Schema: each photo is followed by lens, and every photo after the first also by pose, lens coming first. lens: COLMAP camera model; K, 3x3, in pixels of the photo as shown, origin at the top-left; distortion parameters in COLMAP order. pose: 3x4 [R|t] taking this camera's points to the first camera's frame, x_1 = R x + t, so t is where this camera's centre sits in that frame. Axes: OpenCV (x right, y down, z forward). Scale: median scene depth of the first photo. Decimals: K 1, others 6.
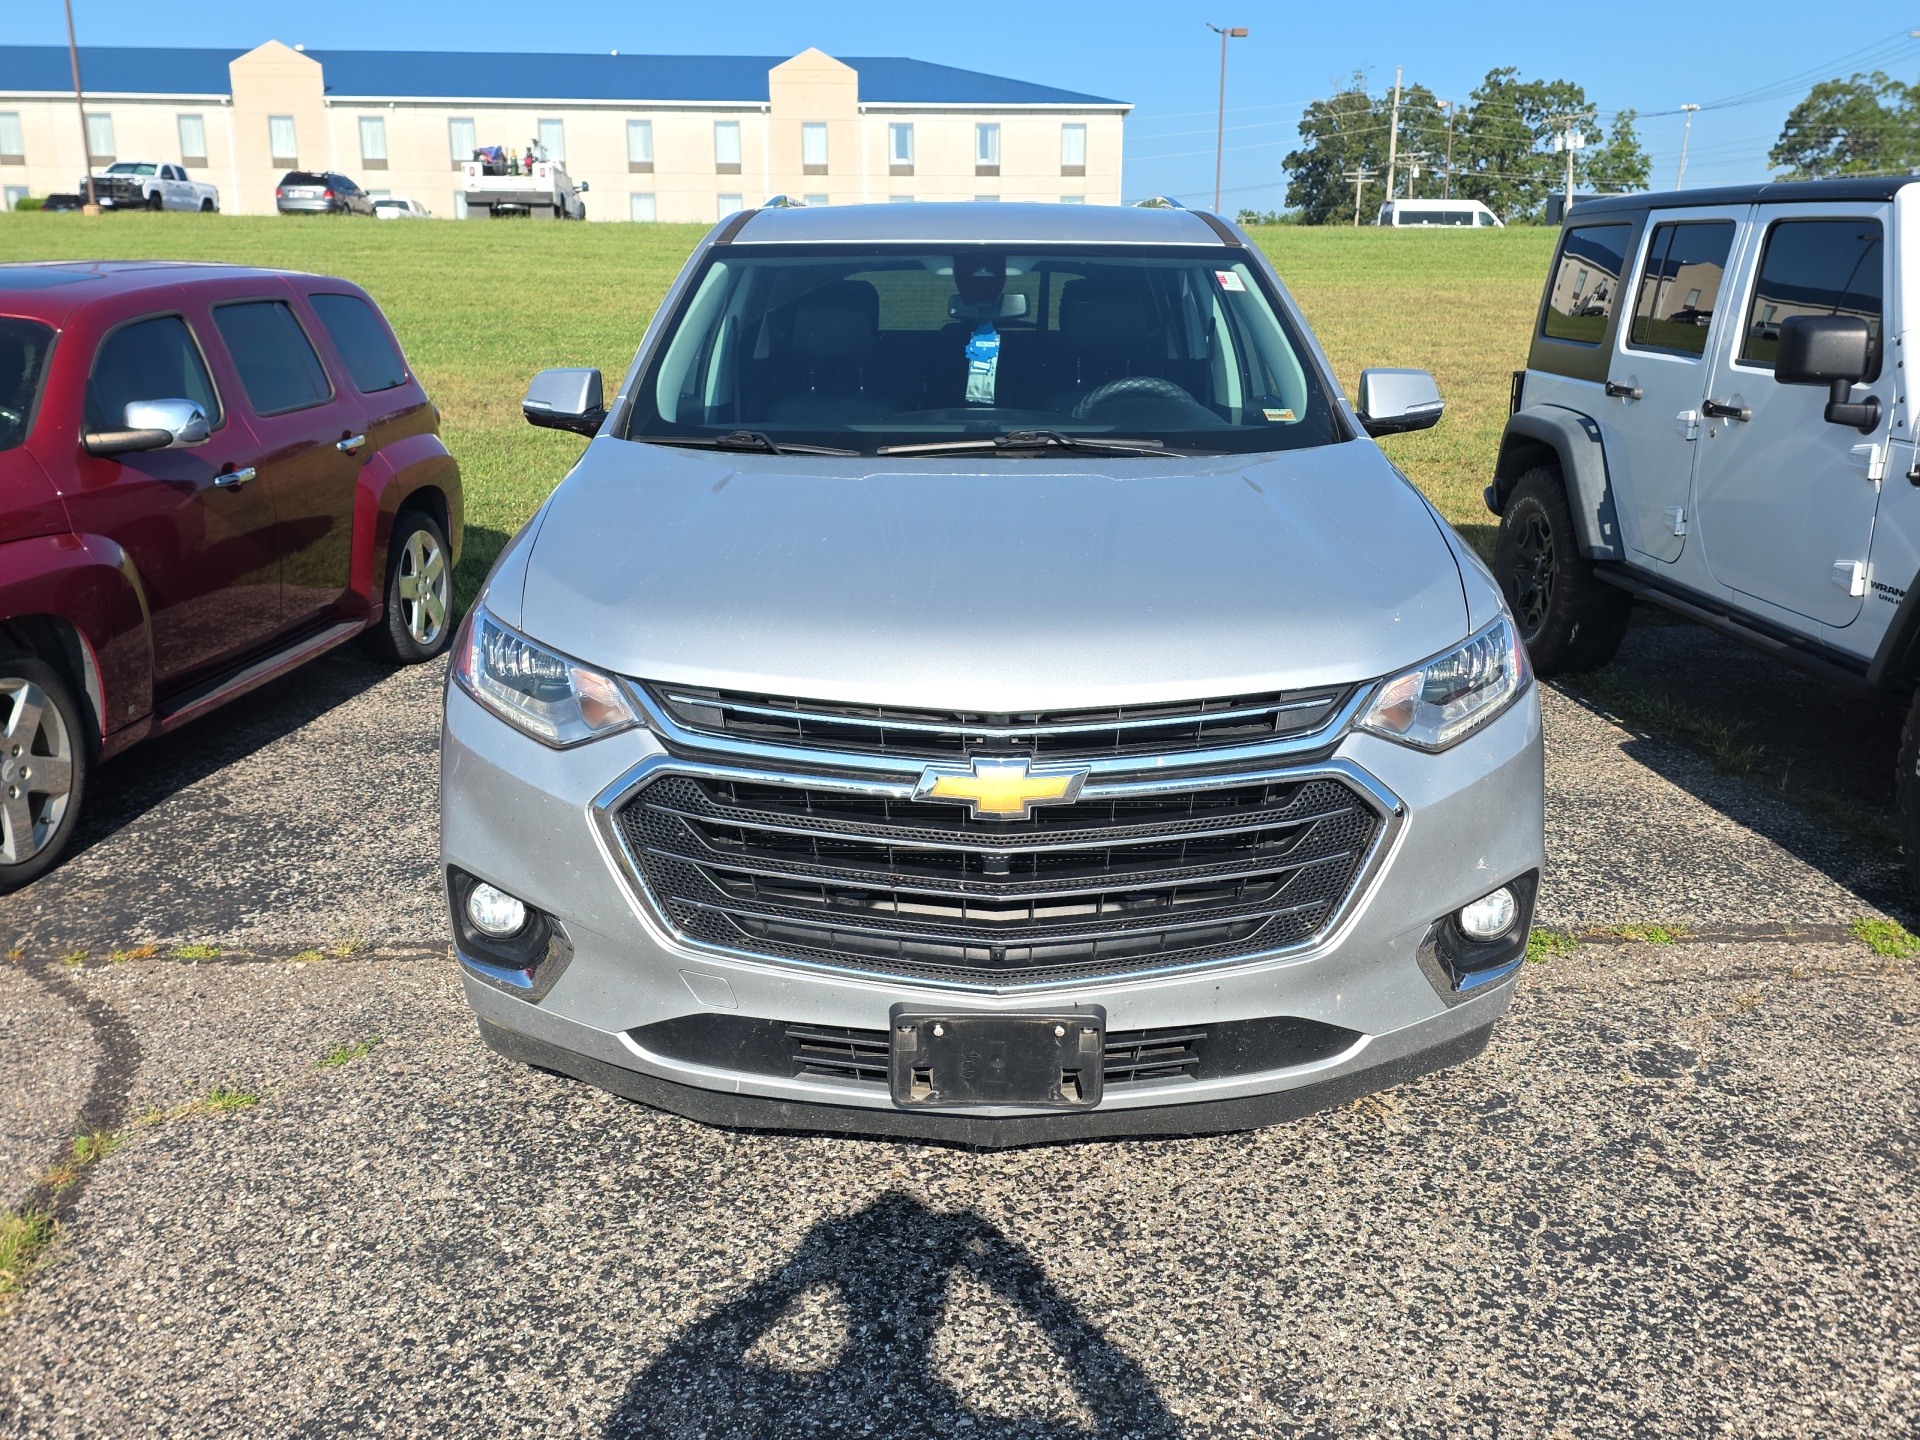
lens RADIAL K [[1531.3, 0, 960.0], [0, 1531.3, 720.0], [0, 0, 1]] dist [0.030397, -0.008727]
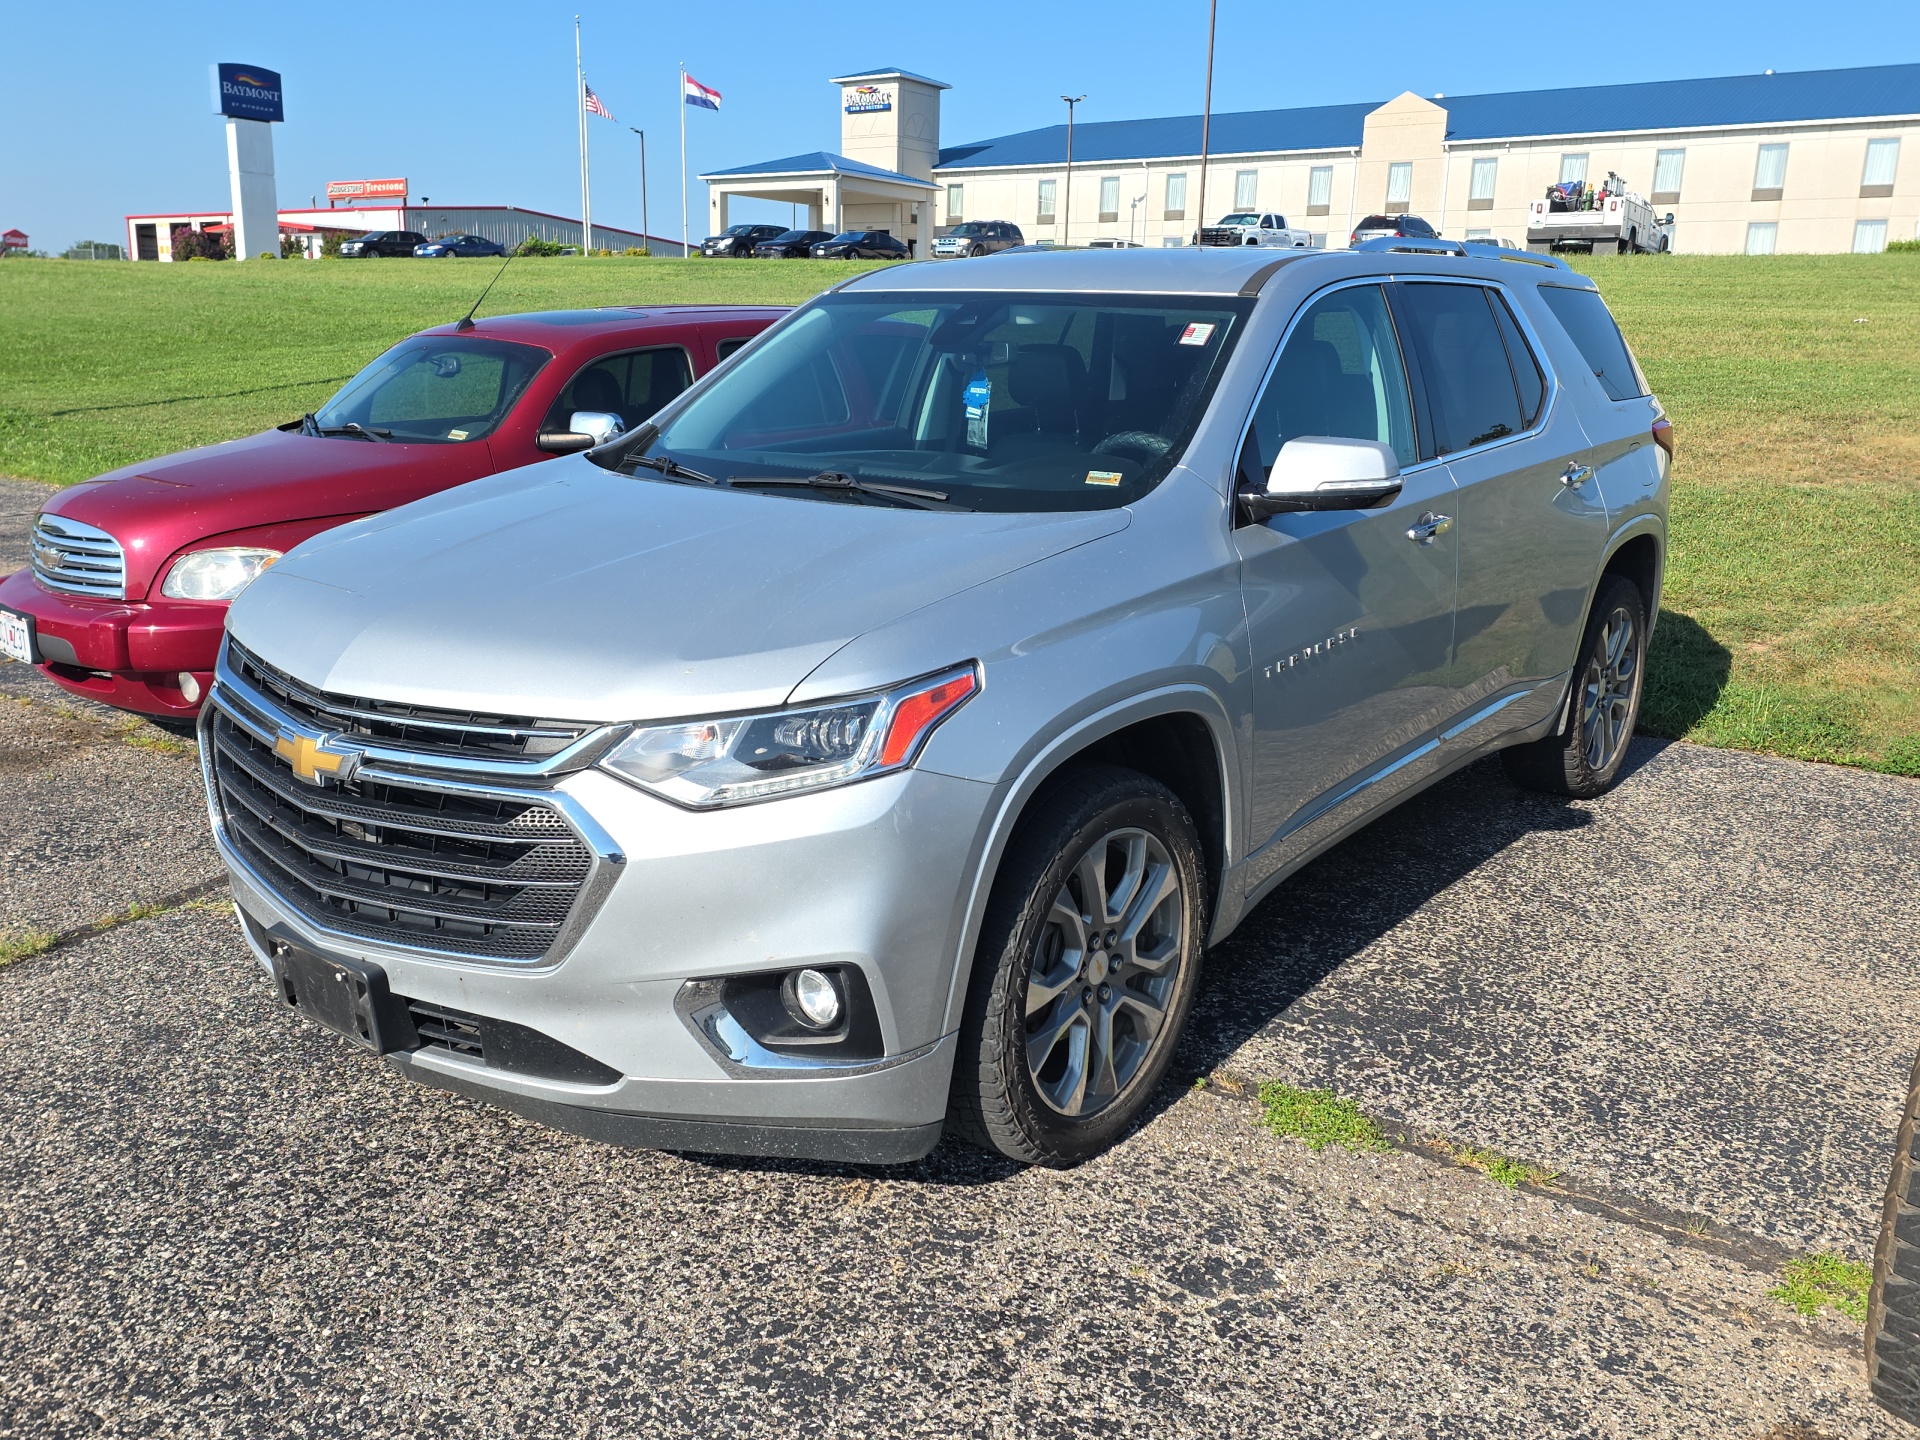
lens RADIAL K [[1531.3, 0, 960.0], [0, 1531.3, 720.0], [0, 0, 1]] dist [0.030397, -0.008727]
pose [[0.796907, 0.160032, -0.582519, 0.633895], [-0.173019, 0.984341, 0.033726, -0.062181], [0.578795, 0.073911, 0.812117, 0.183917]]
